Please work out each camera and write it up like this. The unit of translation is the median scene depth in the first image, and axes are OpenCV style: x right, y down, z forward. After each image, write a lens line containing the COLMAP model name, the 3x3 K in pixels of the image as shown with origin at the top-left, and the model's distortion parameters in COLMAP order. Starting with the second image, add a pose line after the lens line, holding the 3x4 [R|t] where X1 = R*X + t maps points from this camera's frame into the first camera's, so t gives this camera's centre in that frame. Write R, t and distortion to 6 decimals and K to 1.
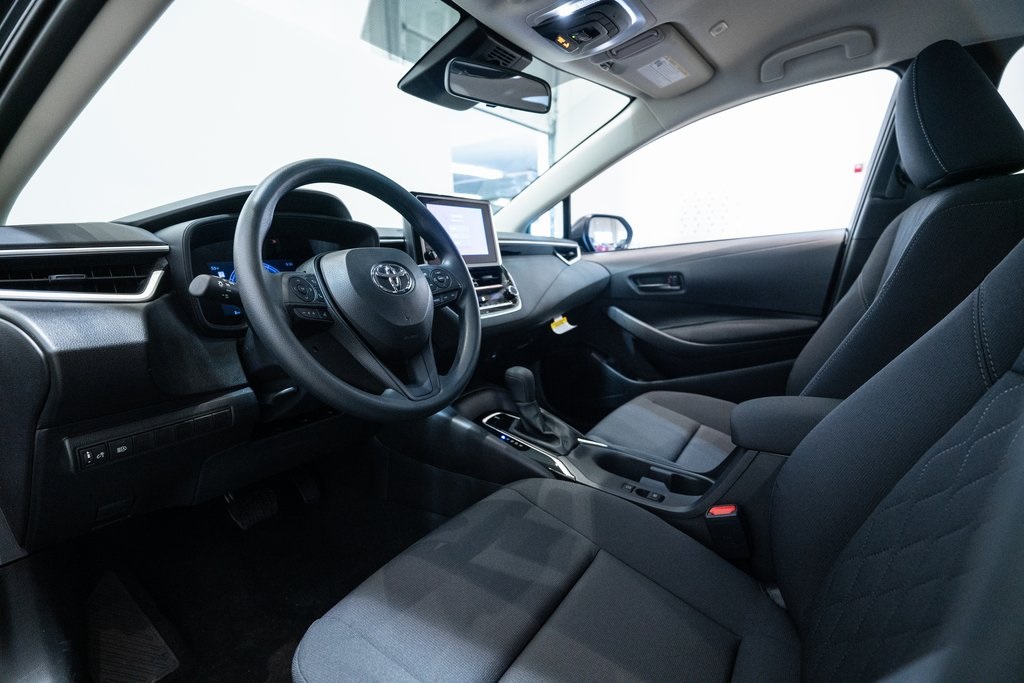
lens RADIAL K [[525.6, 0, 512.0], [0, 525.6, 341.5], [0, 0, 1]] dist [-0.004501, -0.000158]
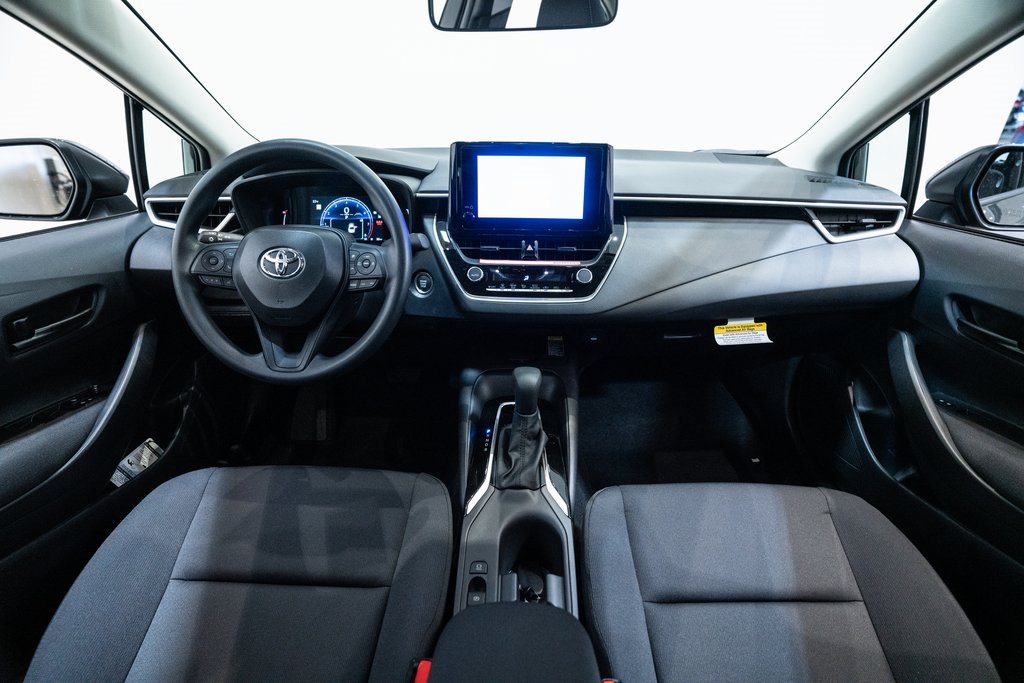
lens RADIAL K [[525.6, 0, 512.0], [0, 525.6, 341.5], [0, 0, 1]] dist [-0.004501, -0.000158]
pose [[0.486911, 0.428692, -0.761013, 0.639455], [-0.149343, 0.899301, 0.411040, -0.345629], [0.860590, -0.086488, 0.501902, 0.583519]]
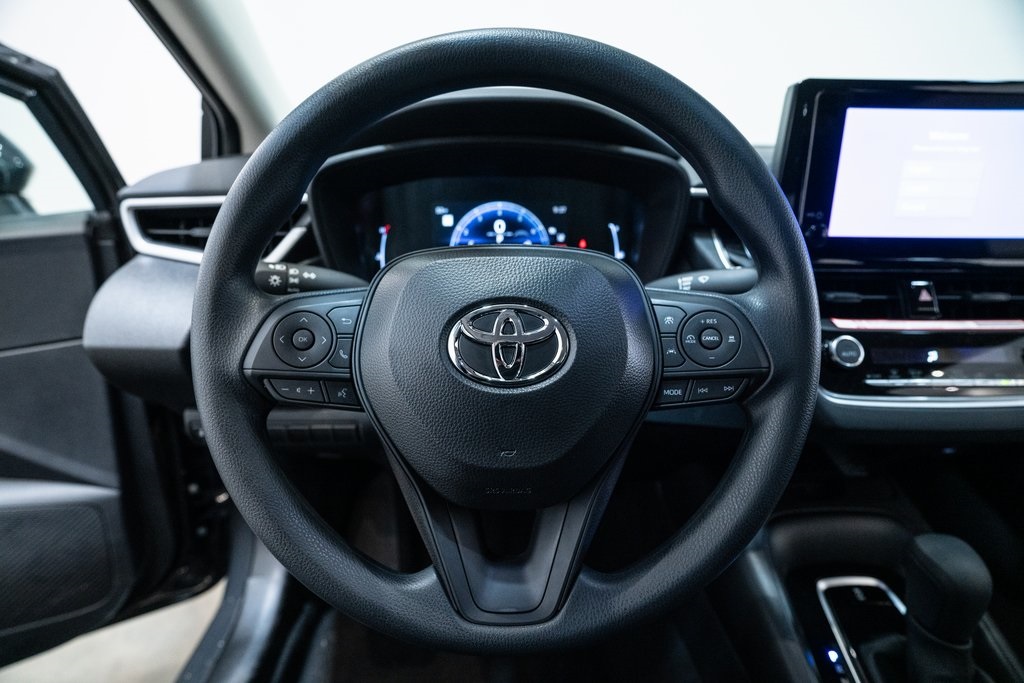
lens RADIAL K [[532.4, 0, 516.1], [0, 532.4, 368.8], [0, 0, 1]] dist [-0.047578, 0.000578]
pose [[0.561906, 0.395595, -0.726475, 0.063508], [-0.158337, 0.913431, 0.374931, -0.181221], [0.811906, -0.095648, 0.575900, 0.525087]]
